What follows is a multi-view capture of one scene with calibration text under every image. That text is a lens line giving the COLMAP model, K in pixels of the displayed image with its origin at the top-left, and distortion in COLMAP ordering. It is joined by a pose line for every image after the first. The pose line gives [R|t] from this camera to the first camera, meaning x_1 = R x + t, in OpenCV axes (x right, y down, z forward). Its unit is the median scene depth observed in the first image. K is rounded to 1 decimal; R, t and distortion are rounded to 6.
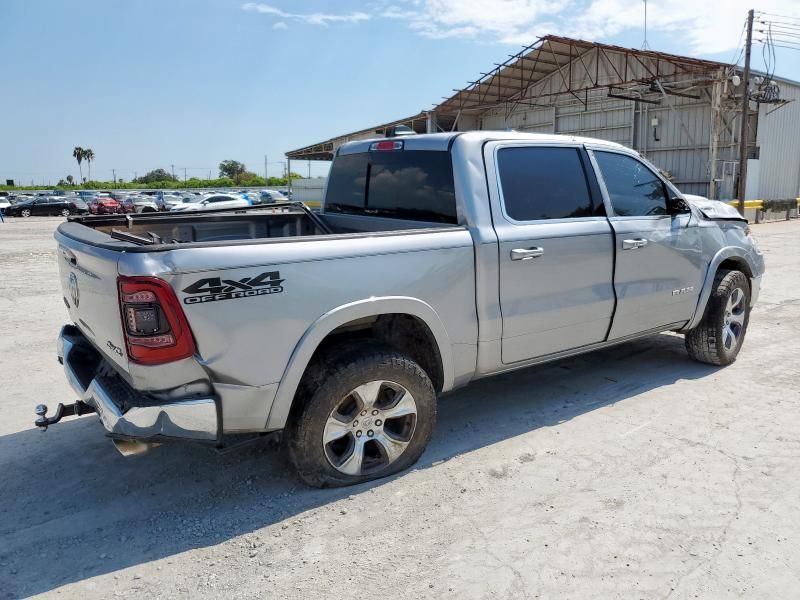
lens RADIAL K [[609.7, 0, 400.0], [0, 609.7, 300.0], [0, 0, 1]] dist [0.010777, 0.002749]
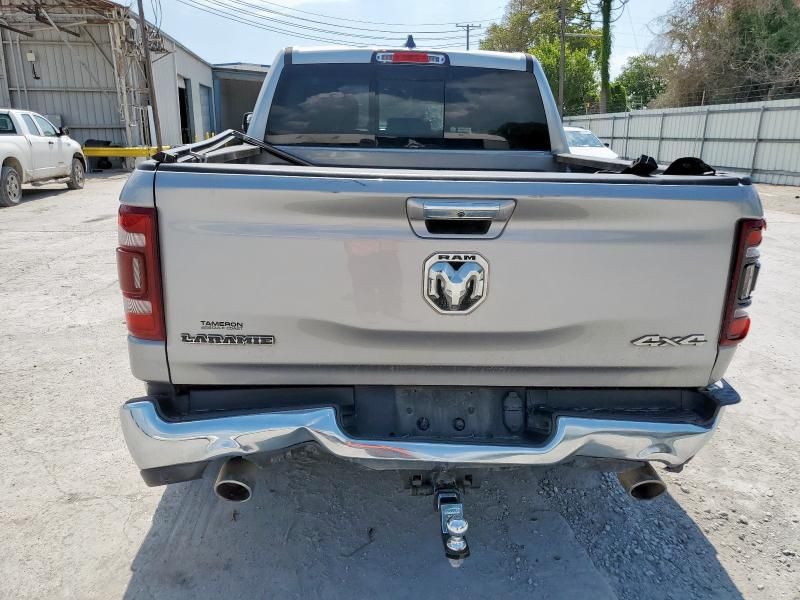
lens RADIAL K [[609.7, 0, 400.0], [0, 609.7, 300.0], [0, 0, 1]] dist [0.010777, 0.002749]
pose [[0.558606, -0.207451, 0.803071, -0.102803], [0.141274, 0.977866, 0.154336, -0.009444], [-0.817313, 0.027240, 0.575549, 0.077725]]
